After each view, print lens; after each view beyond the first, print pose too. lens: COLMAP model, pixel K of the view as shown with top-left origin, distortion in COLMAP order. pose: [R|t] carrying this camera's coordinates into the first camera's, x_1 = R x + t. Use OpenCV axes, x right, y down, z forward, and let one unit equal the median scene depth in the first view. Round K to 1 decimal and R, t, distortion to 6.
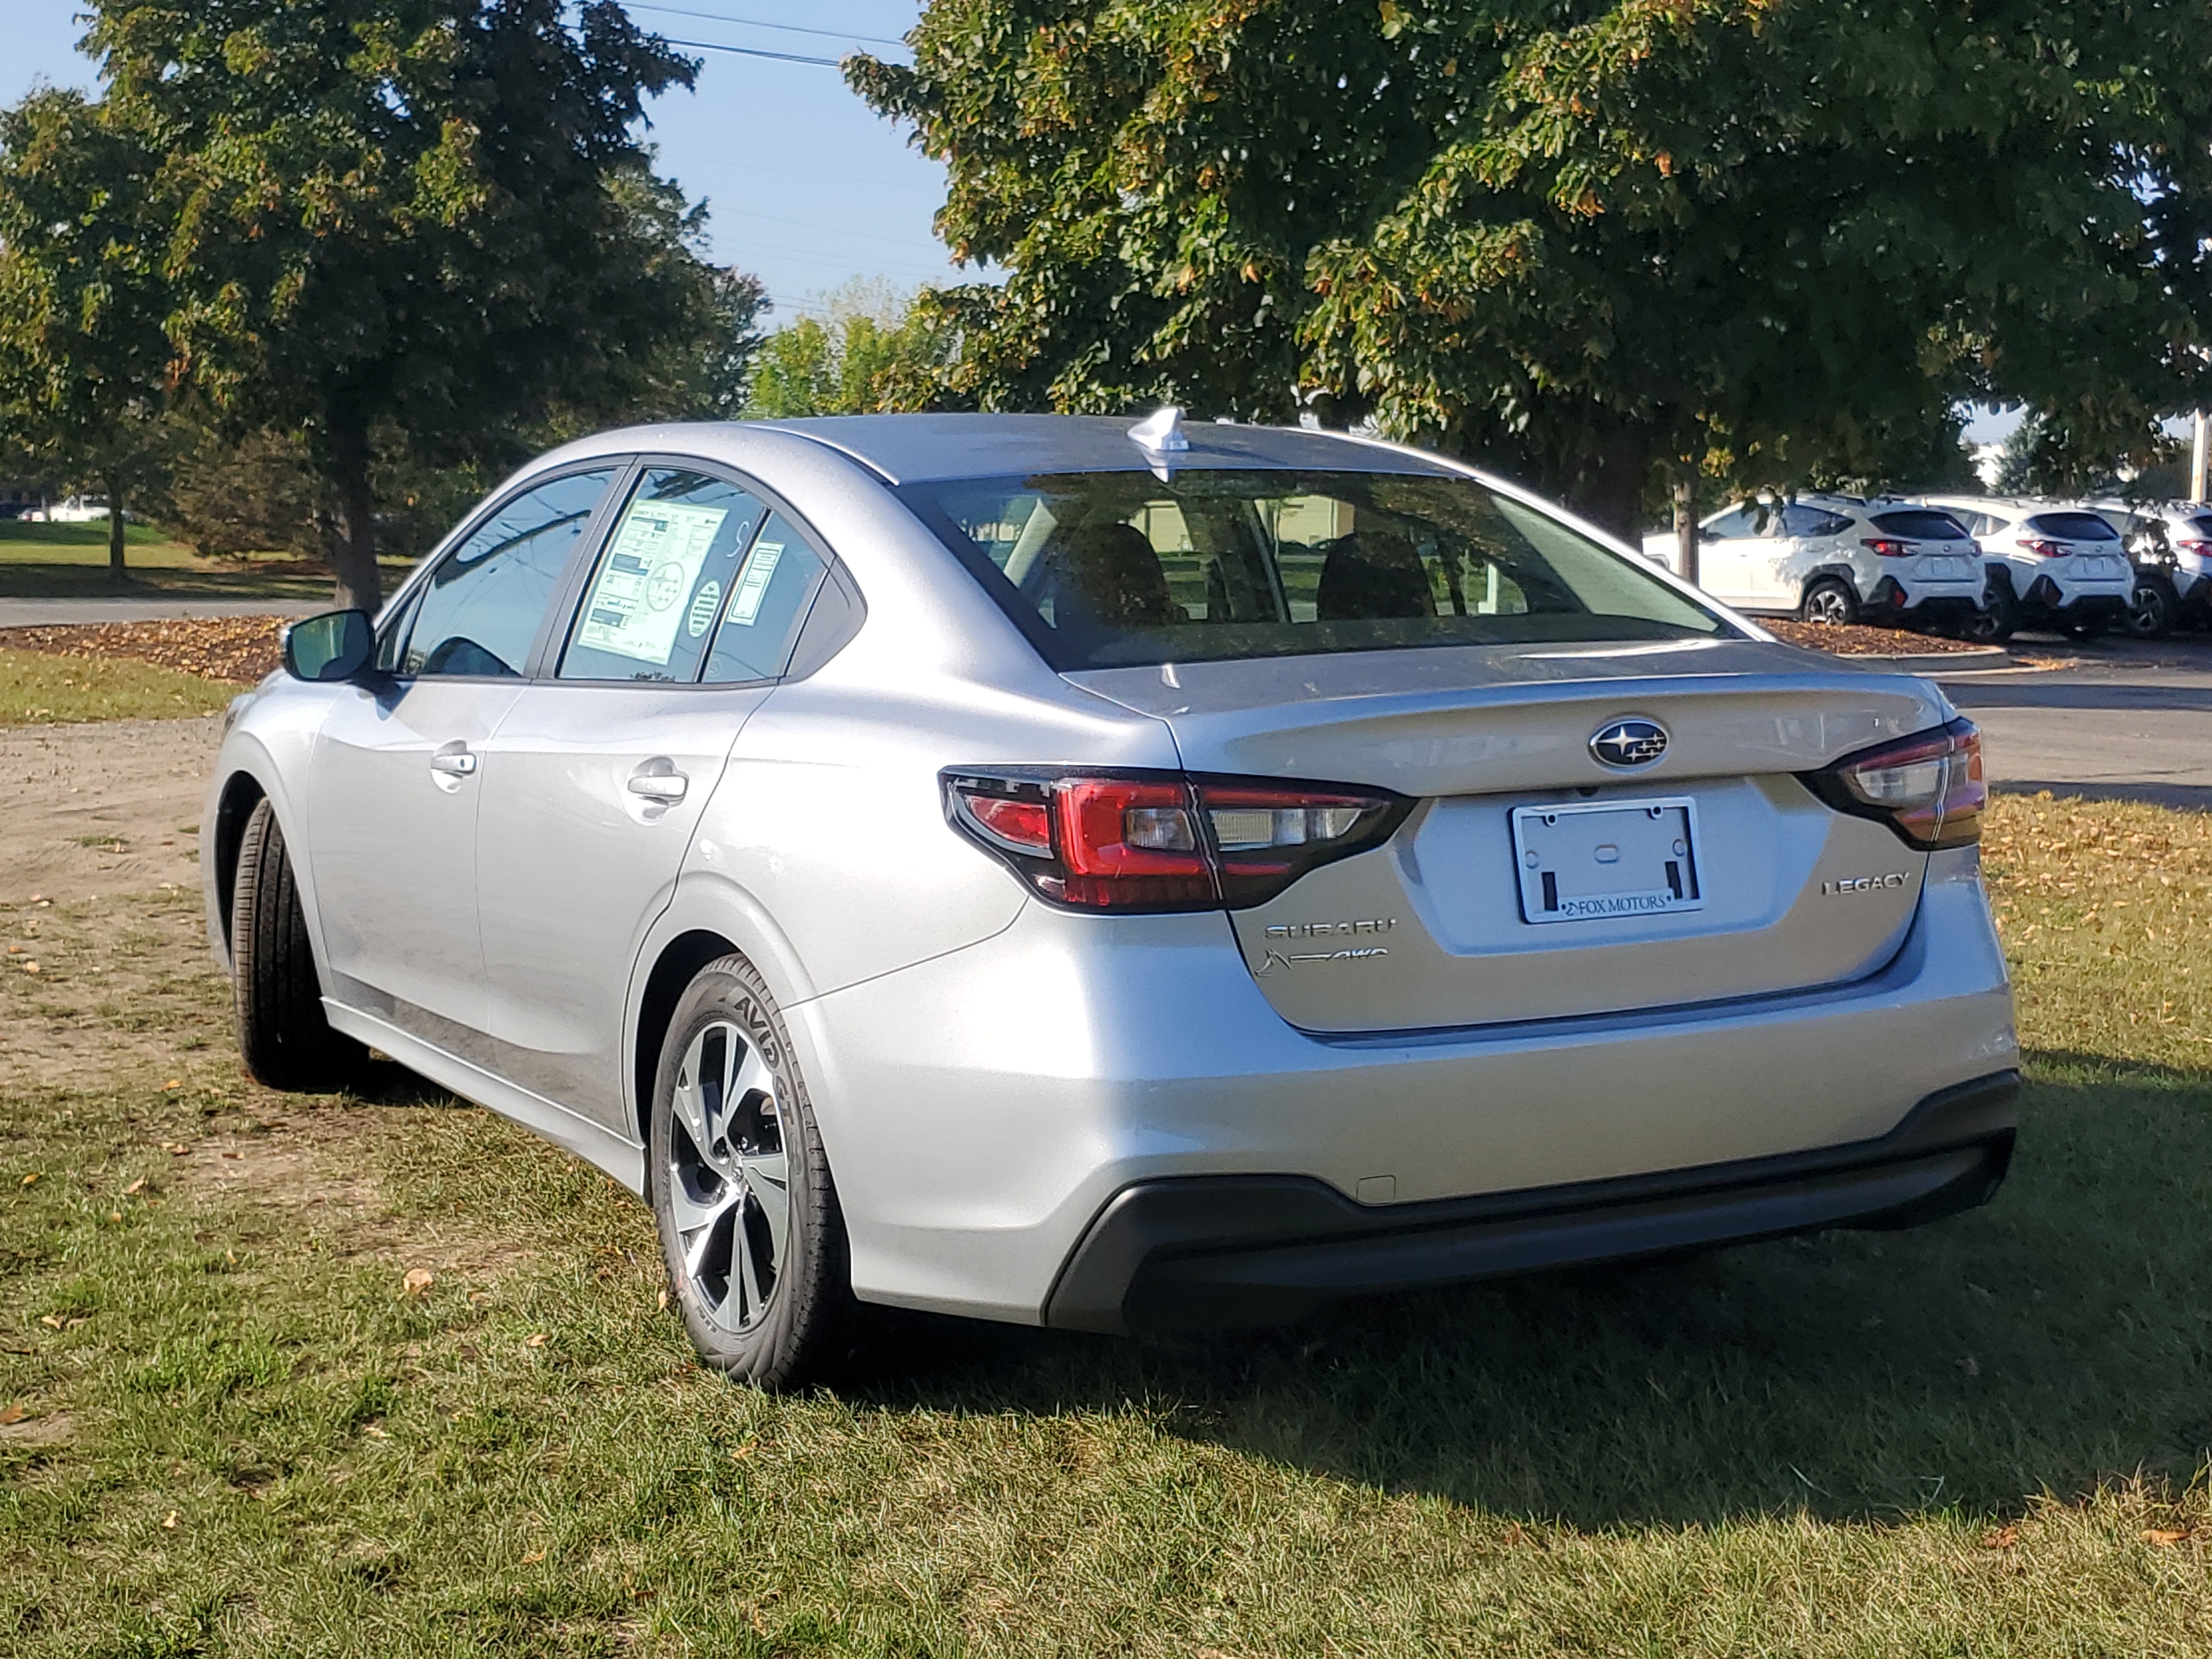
lens RADIAL K [[3232.0, 0, 1108.9], [0, 3232.0, 841.4], [0, 0, 1]] dist [0.094984, 0.000000]
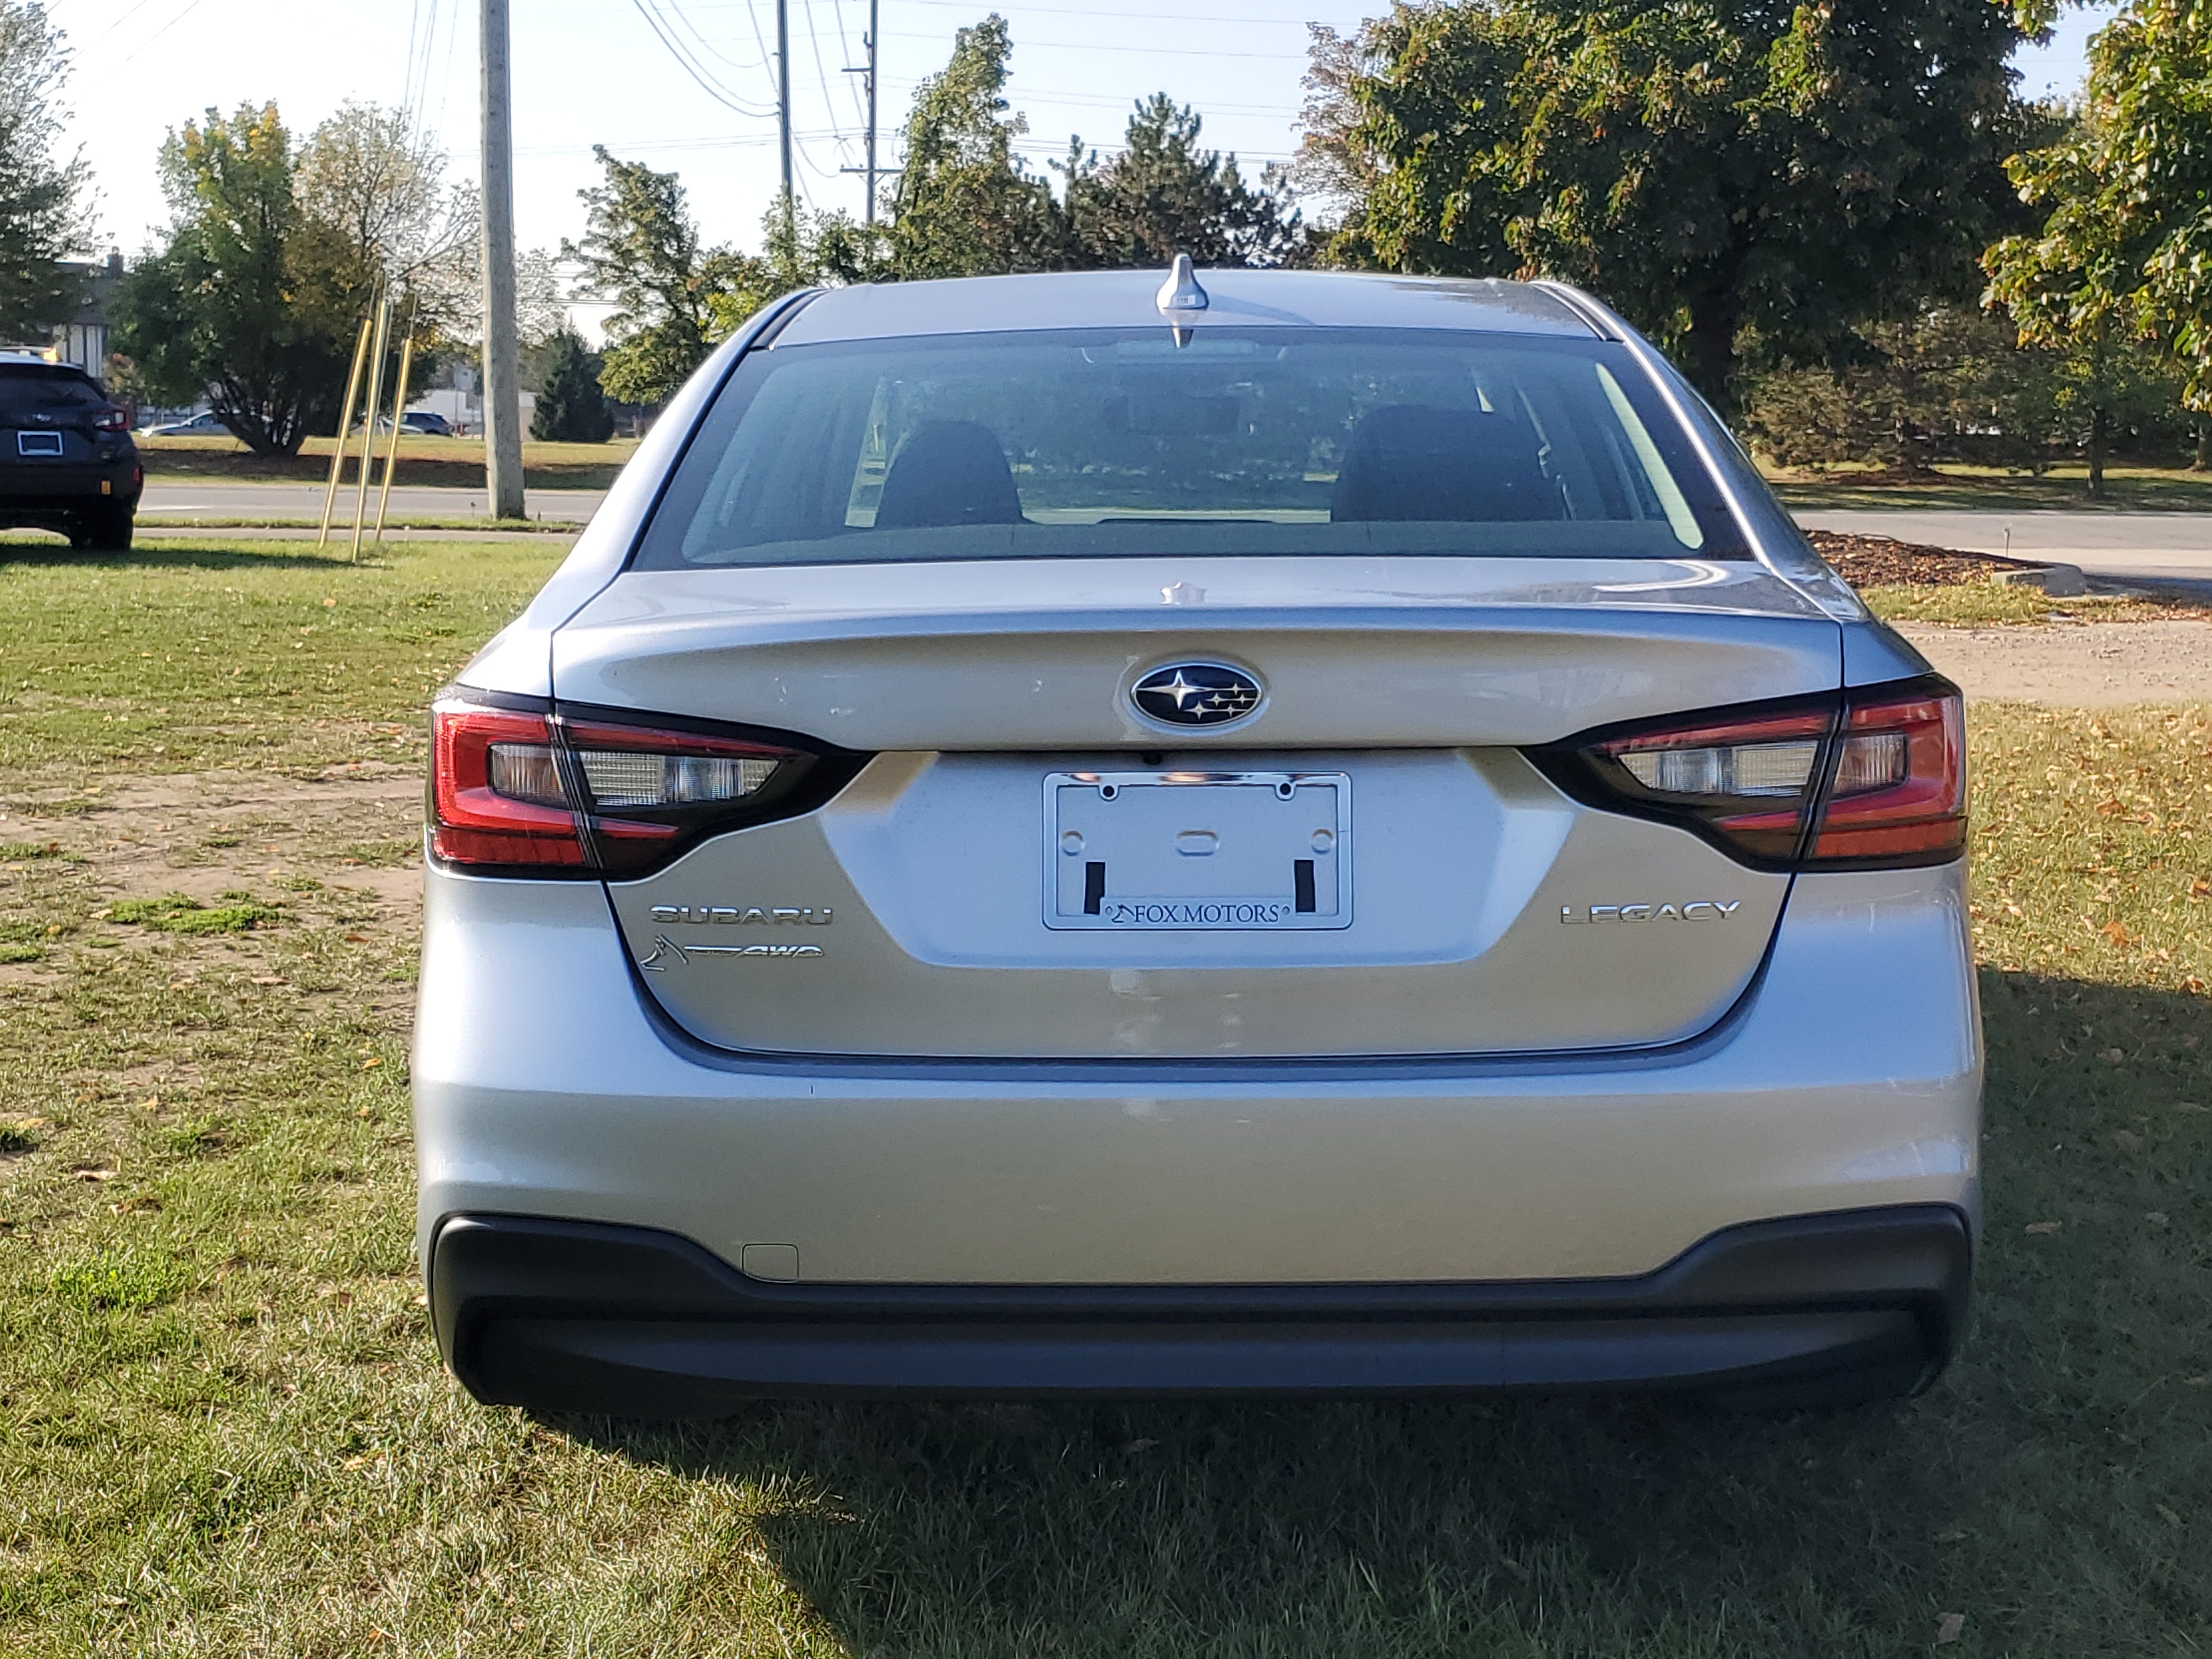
lens RADIAL K [[3232.0, 0, 1106.1], [0, 3232.0, 818.4], [0, 0, 1]] dist [0.094984, 0.000000]
pose [[0.876147, 0.064634, -0.477691, 0.162465], [-0.055268, 0.997904, 0.033653, -0.008478], [0.478865, -0.003084, 0.877883, 0.116059]]
